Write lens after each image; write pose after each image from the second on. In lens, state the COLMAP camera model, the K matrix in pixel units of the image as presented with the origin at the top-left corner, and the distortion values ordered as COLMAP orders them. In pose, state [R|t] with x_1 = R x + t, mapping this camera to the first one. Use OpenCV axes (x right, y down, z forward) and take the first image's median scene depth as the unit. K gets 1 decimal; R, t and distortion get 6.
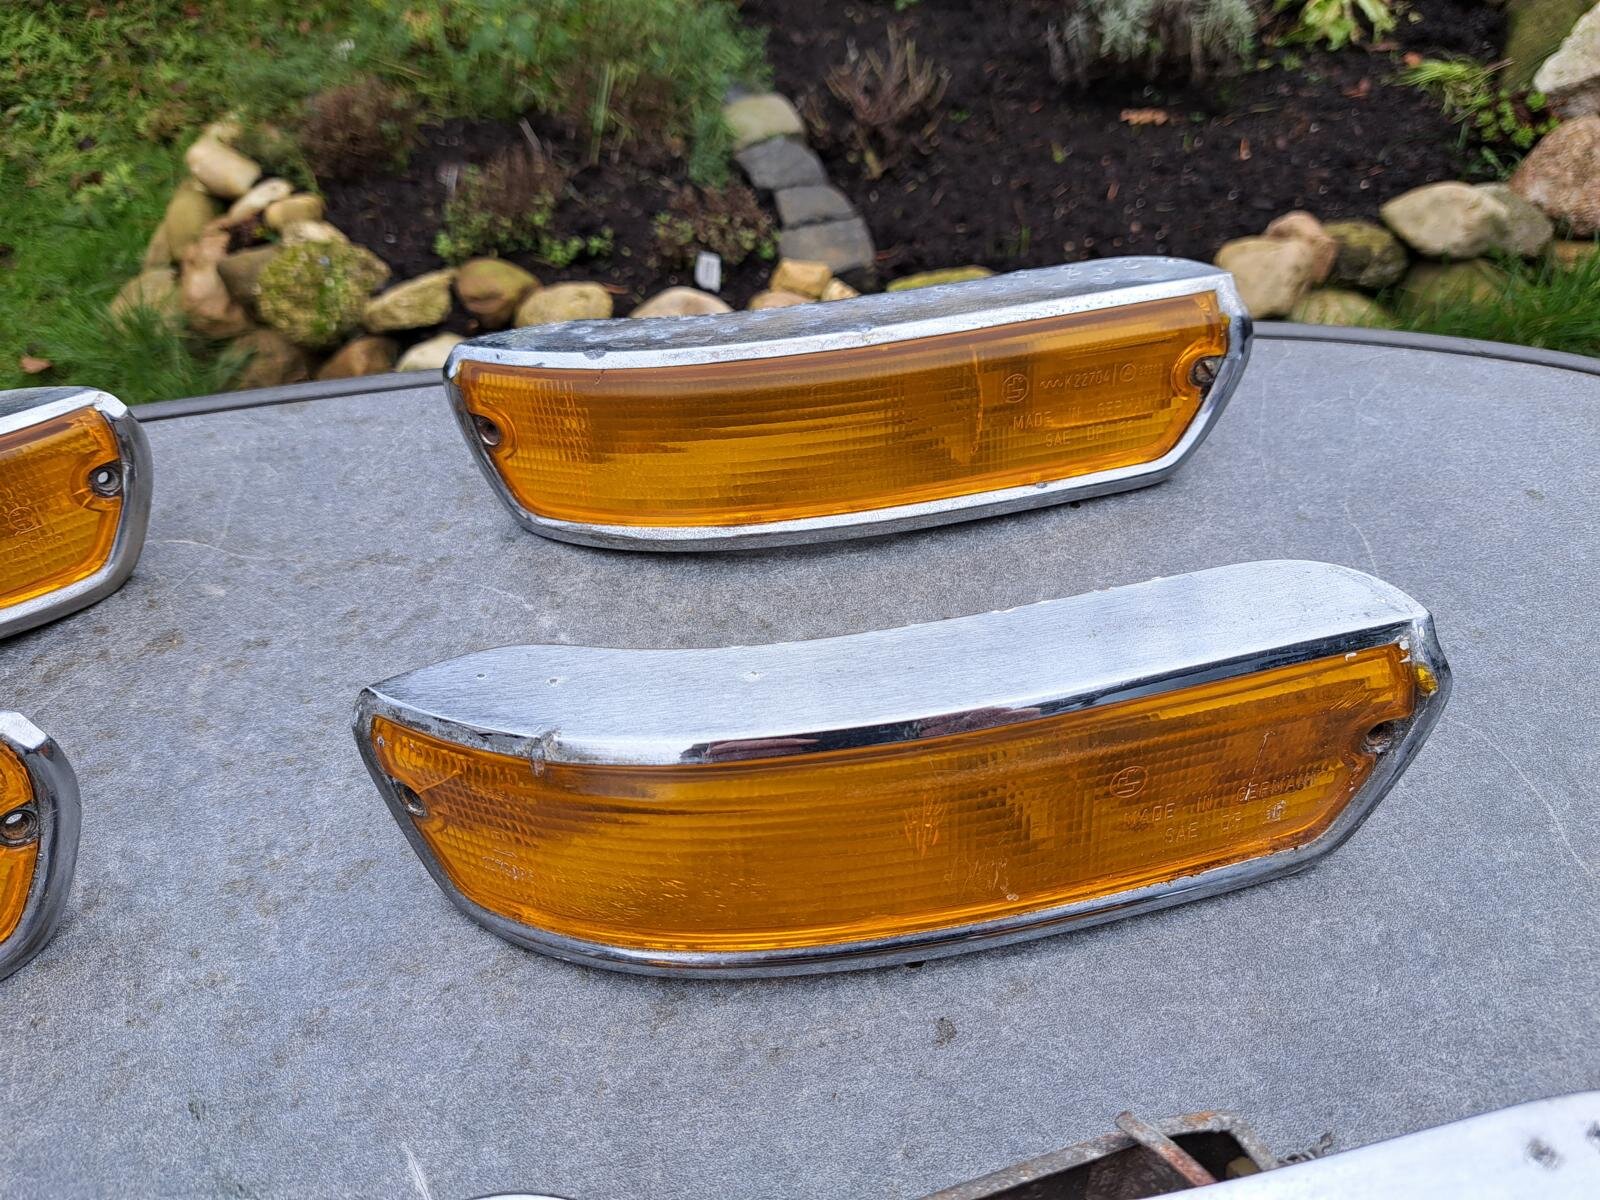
lens RADIAL K [[1190.9, 0, 785.6], [0, 1190.9, 630.8], [0, 0, 1]] dist [0.037731, -0.049082]
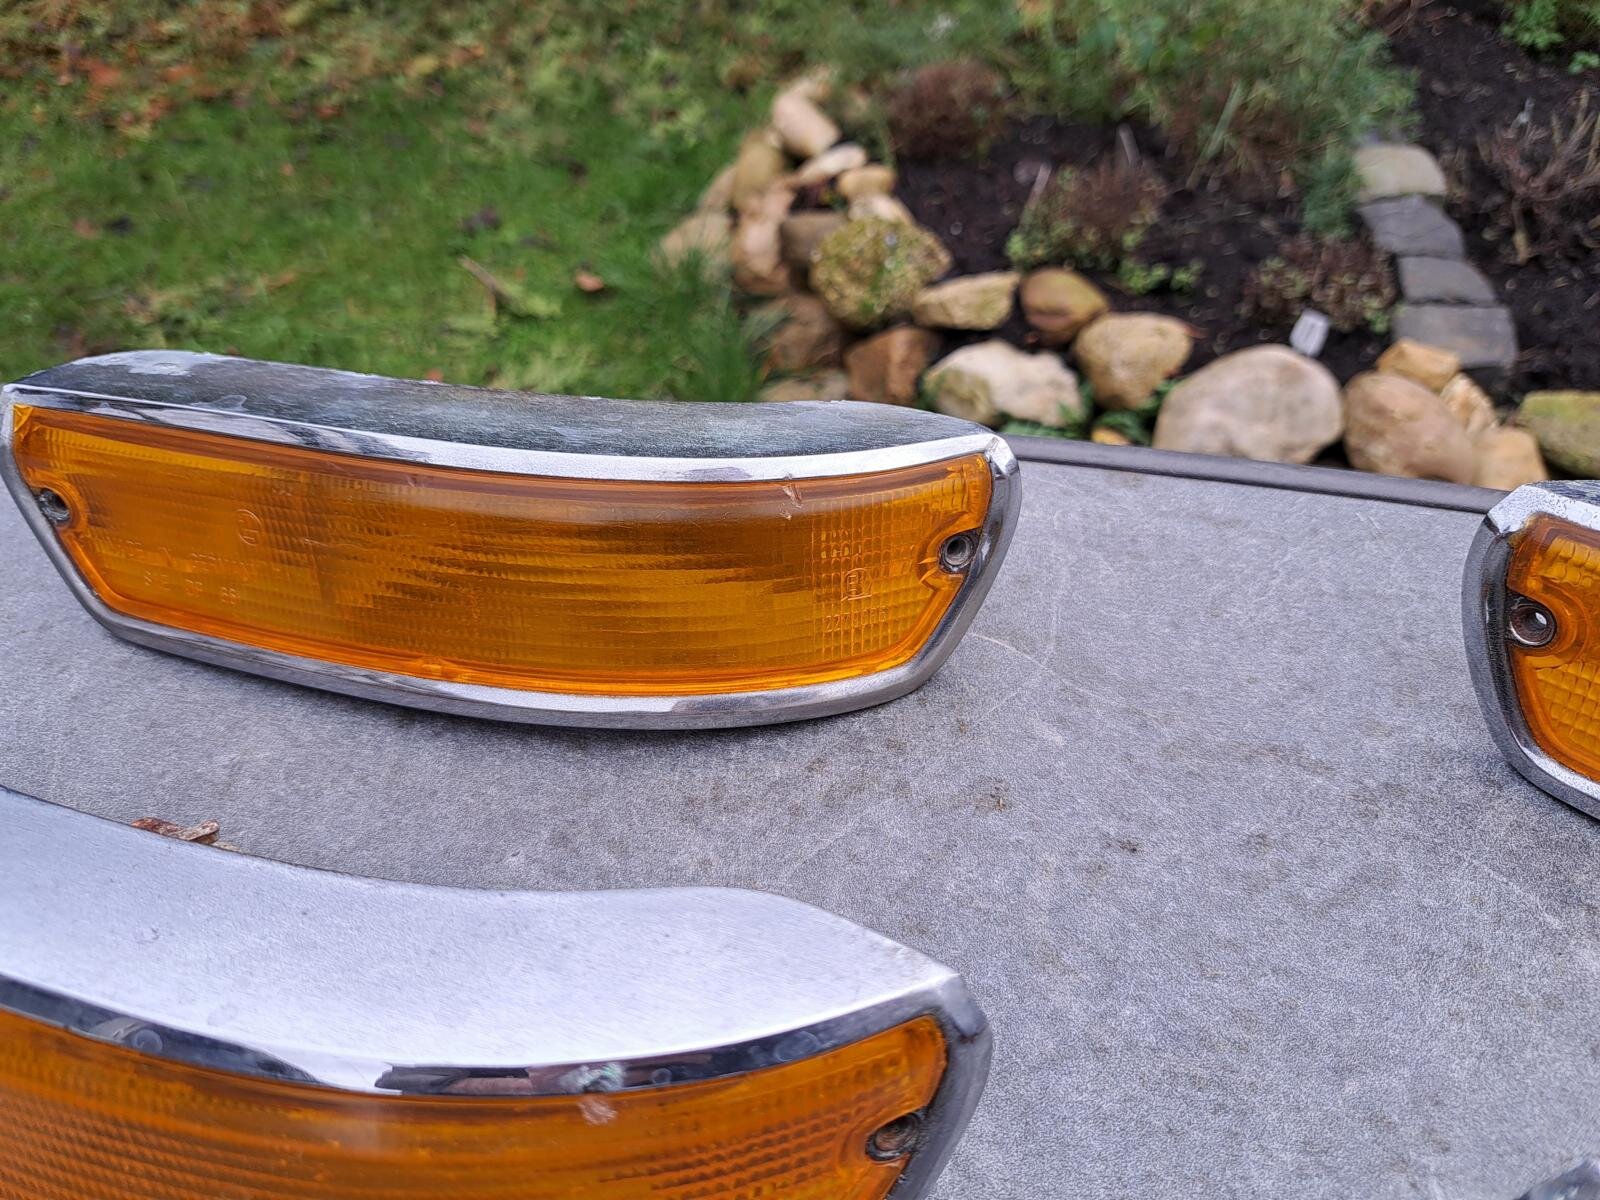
lens RADIAL K [[1190.9, 0, 785.6], [0, 1190.9, 630.8], [0, 0, 1]] dist [0.037731, -0.049082]
pose [[0.922429, 0.277561, -0.268485, -0.118960], [-0.278527, 0.959780, 0.035293, -0.019673], [0.267483, 0.042225, 0.962637, 0.071903]]
